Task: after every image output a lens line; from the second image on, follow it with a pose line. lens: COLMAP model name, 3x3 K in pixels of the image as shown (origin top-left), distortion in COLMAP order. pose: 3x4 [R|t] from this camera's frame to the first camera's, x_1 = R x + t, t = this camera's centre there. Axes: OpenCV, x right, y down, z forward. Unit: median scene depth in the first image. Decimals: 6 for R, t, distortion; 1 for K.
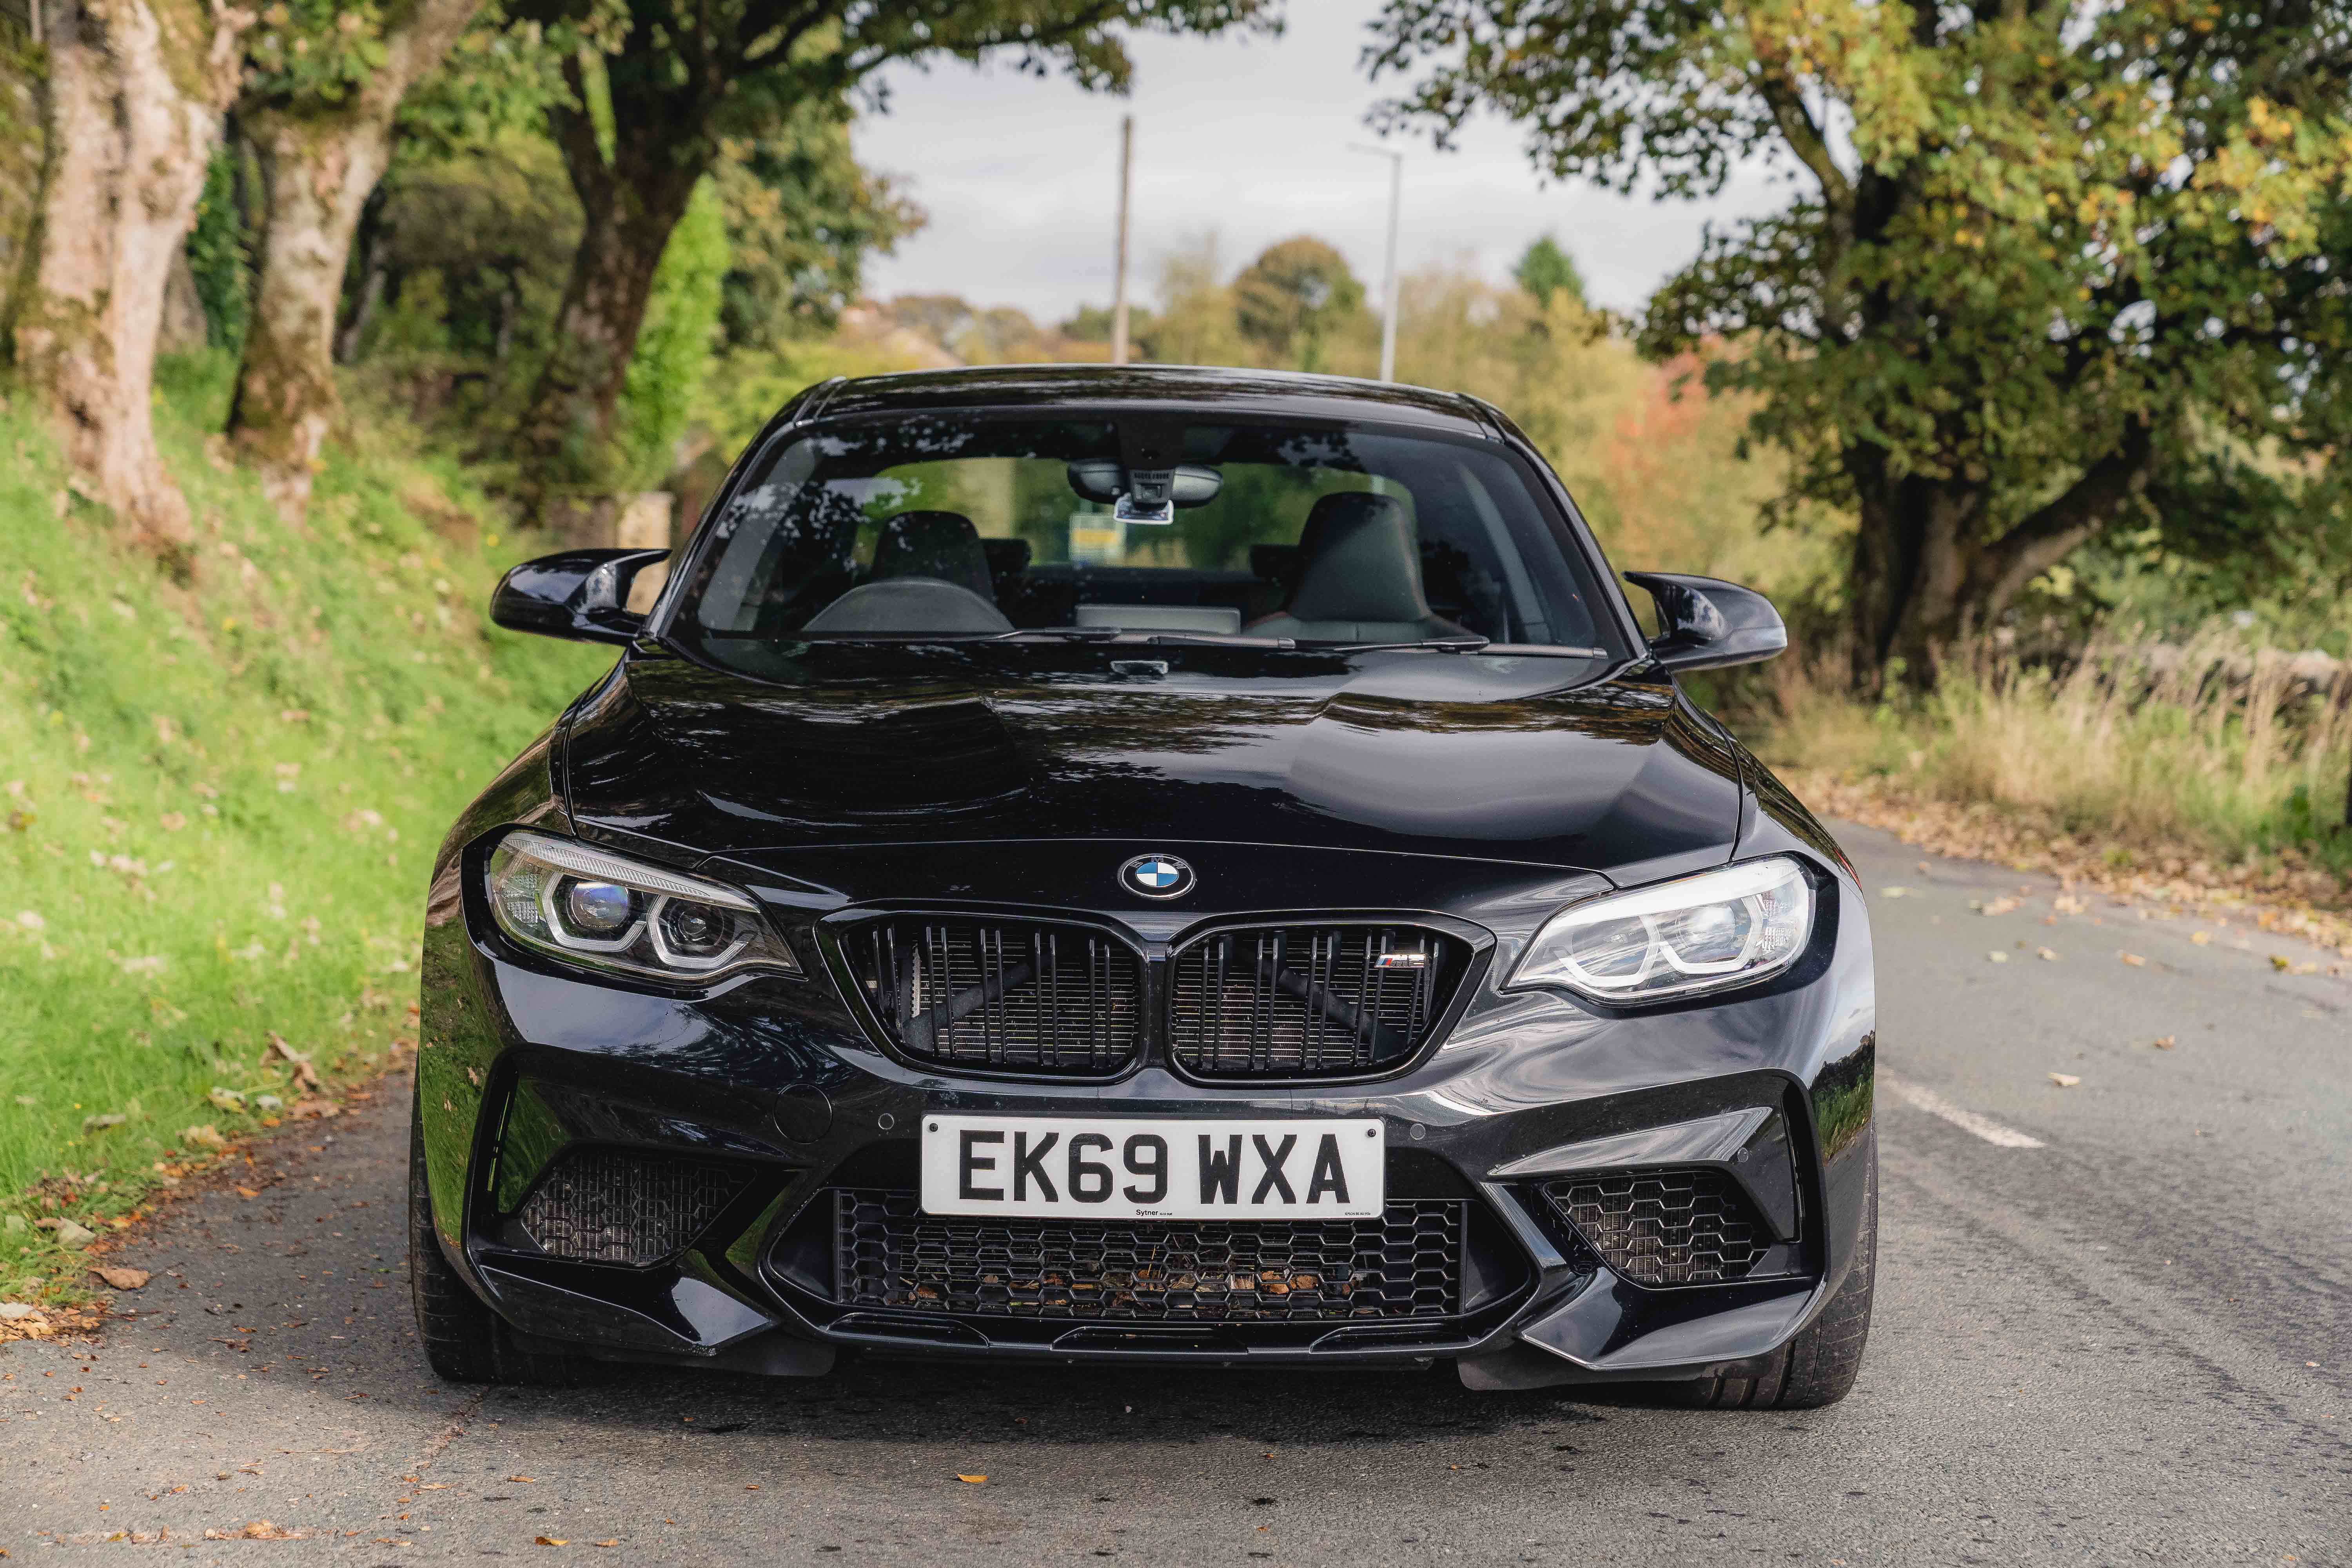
lens RADIAL K [[4377.8, 0, 1228.7], [0, 4377.8, 790.7], [0, 0, 1]] dist [0.129937, -0.573329]
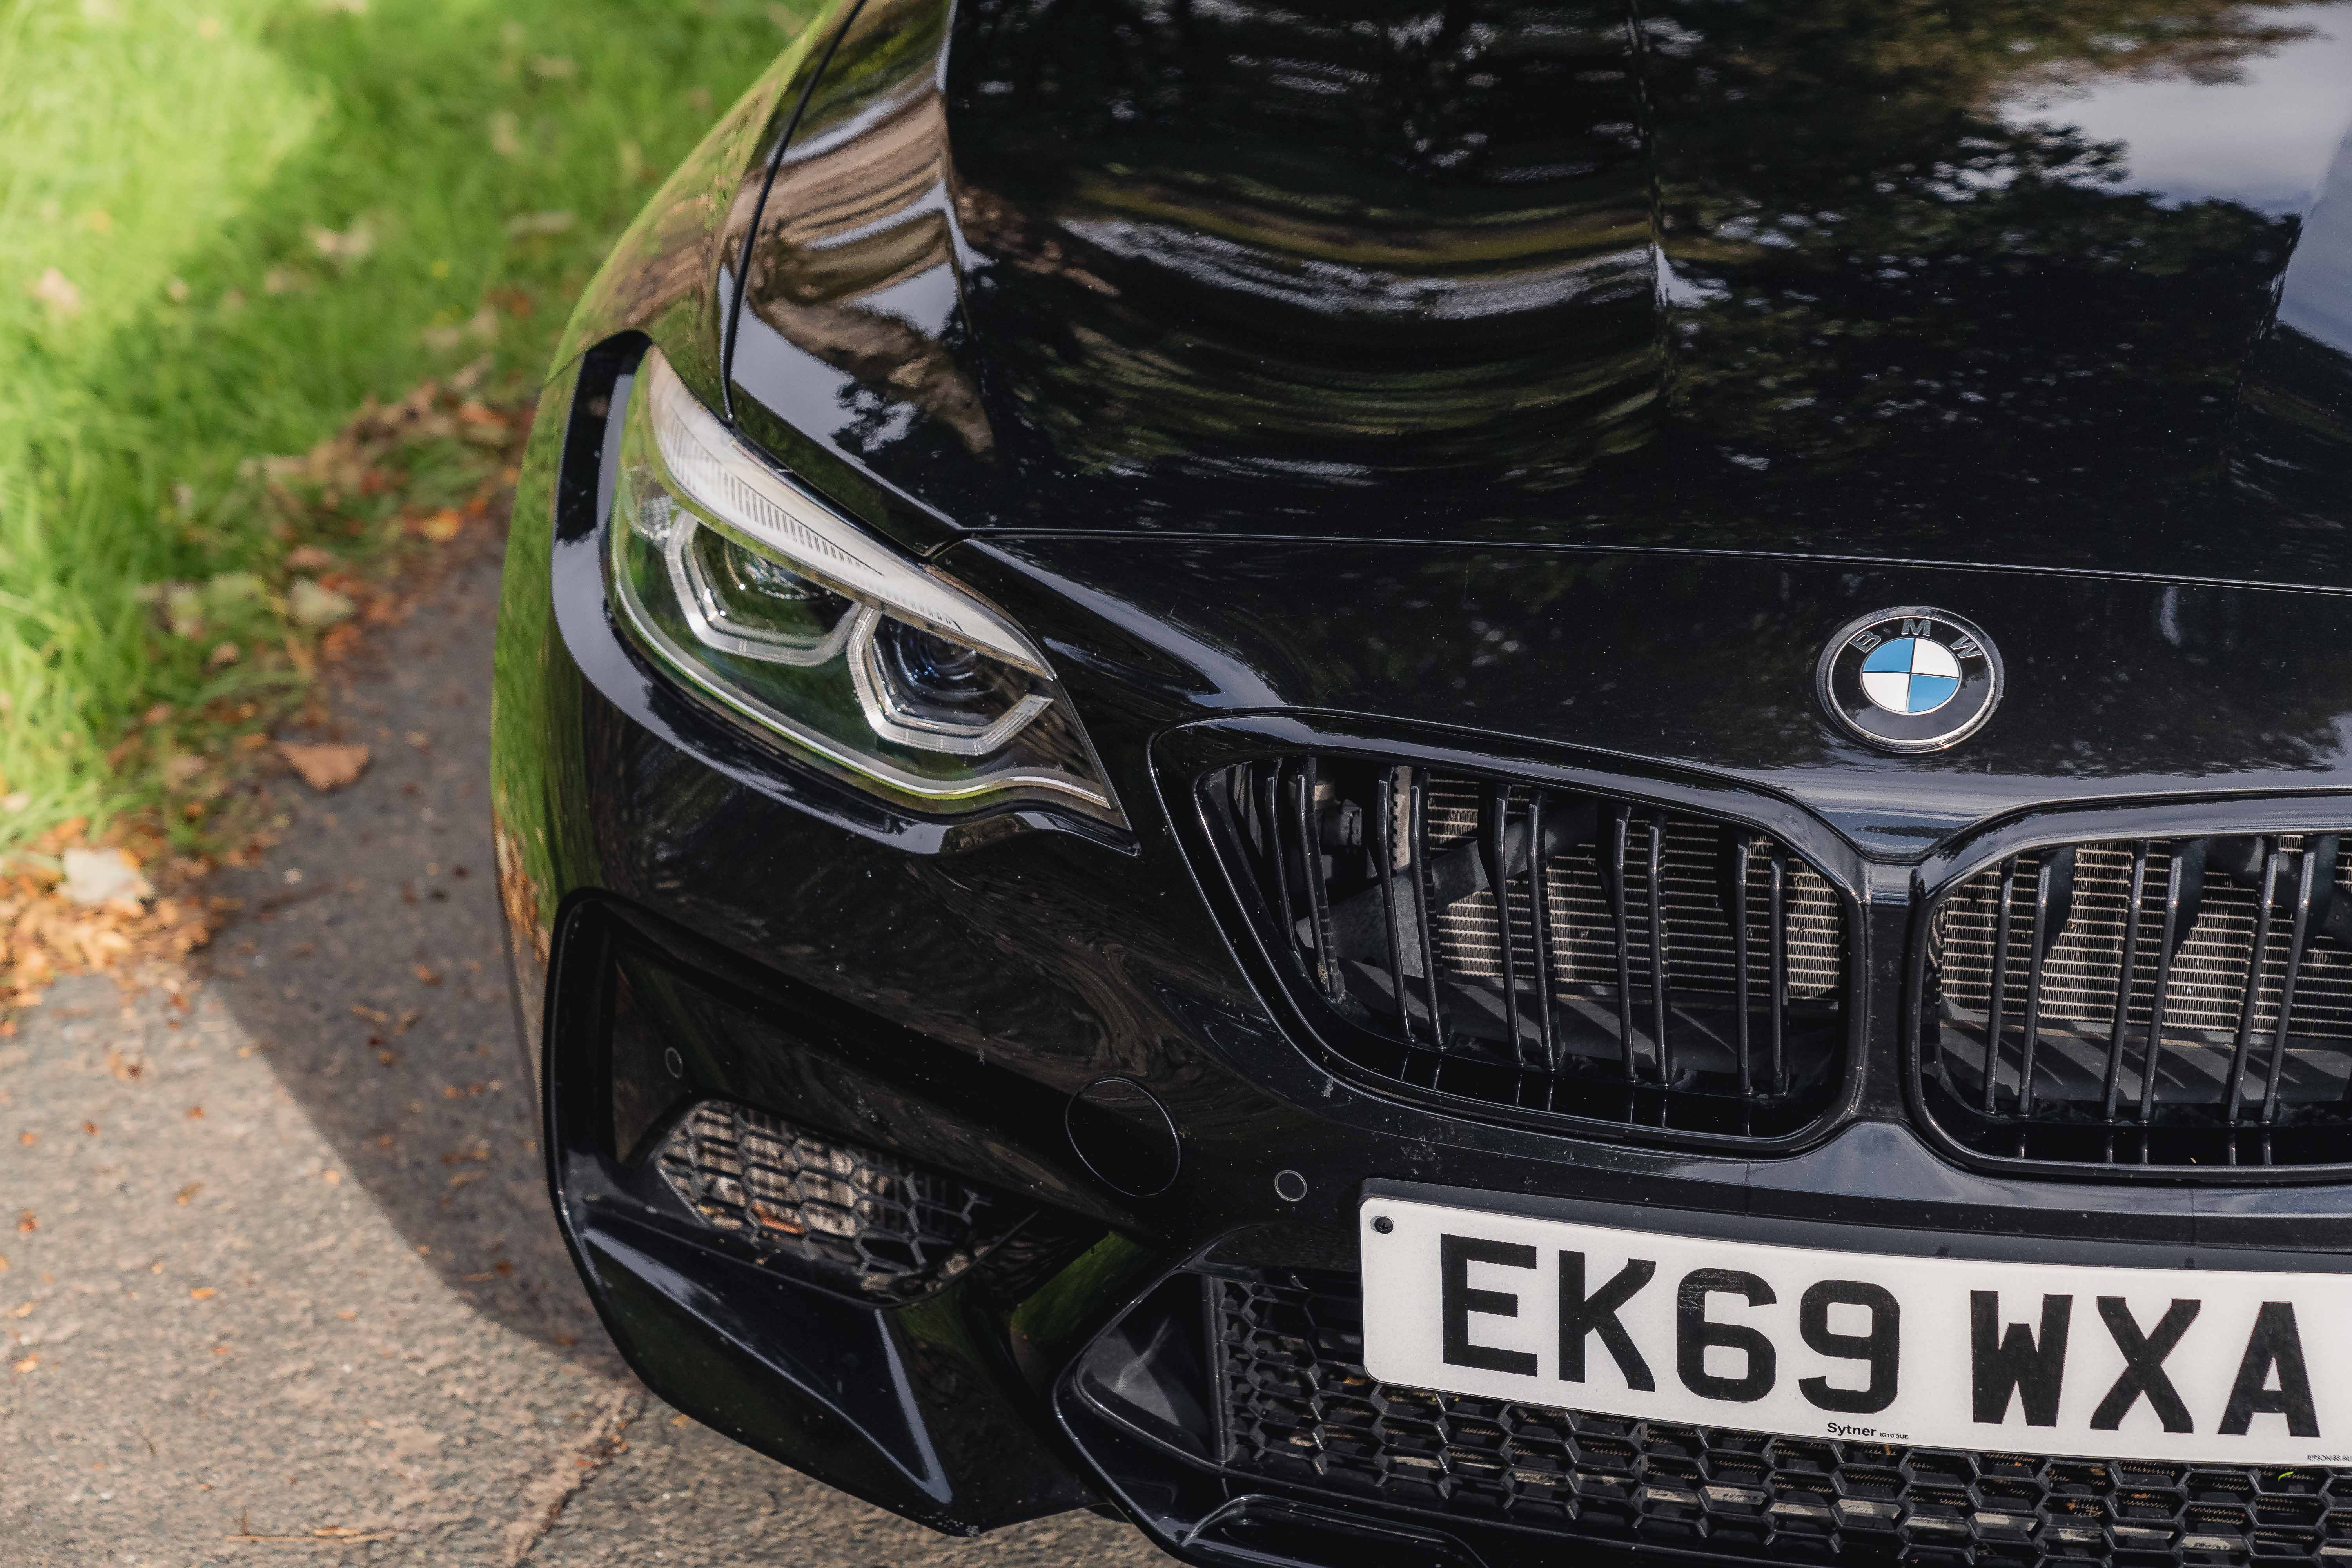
lens RADIAL K [[4644.2, 0, 1042.0], [0, 4644.2, 784.7], [0, 0, 1]] dist [0.045526, -0.042664]
pose [[0.963416, 0.058898, -0.261458, 0.017094], [0.030596, 0.945006, 0.325619, -0.095227], [0.266258, -0.321706, 0.908632, 0.424429]]
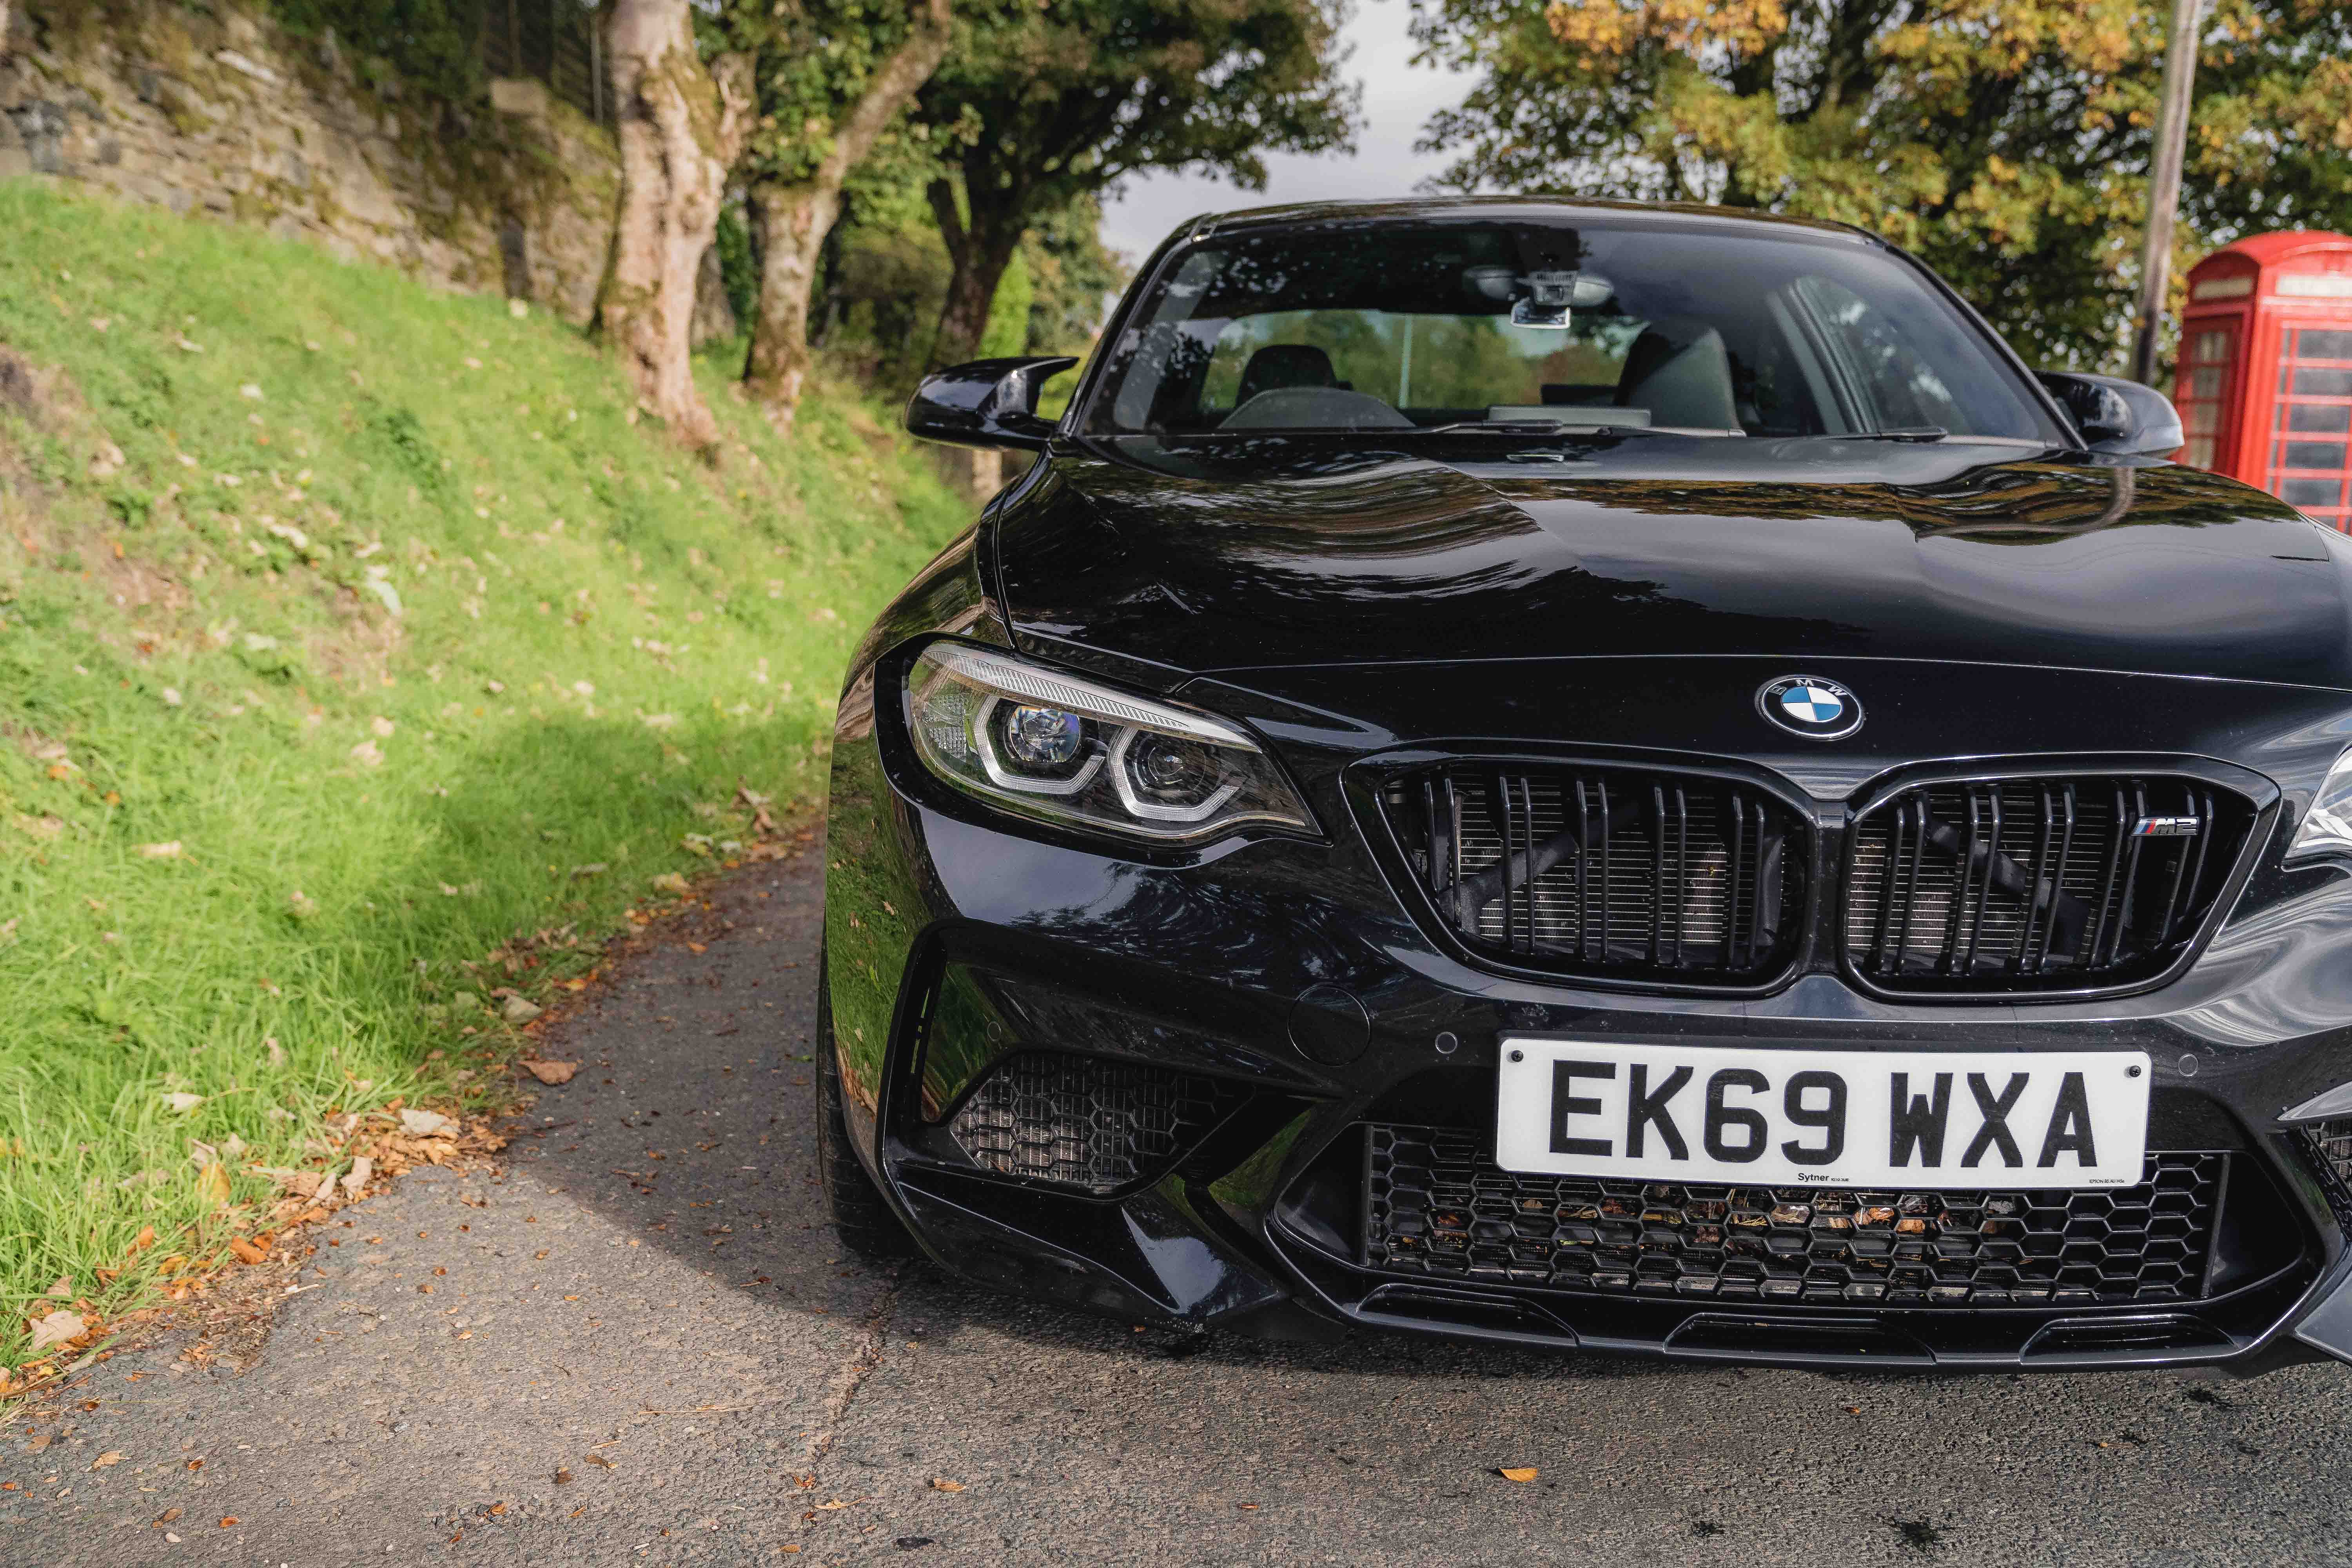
lens RADIAL K [[2315.3, 0, 1159.5], [0, 2315.3, 782.7], [0, 0, 1]] dist [0.110907, -0.132230]
pose [[0.998425, 0.004629, -0.055908, -0.079186], [-0.000195, 0.996870, 0.079056, 0.000982], [0.056099, -0.078921, 0.995301, 0.465561]]
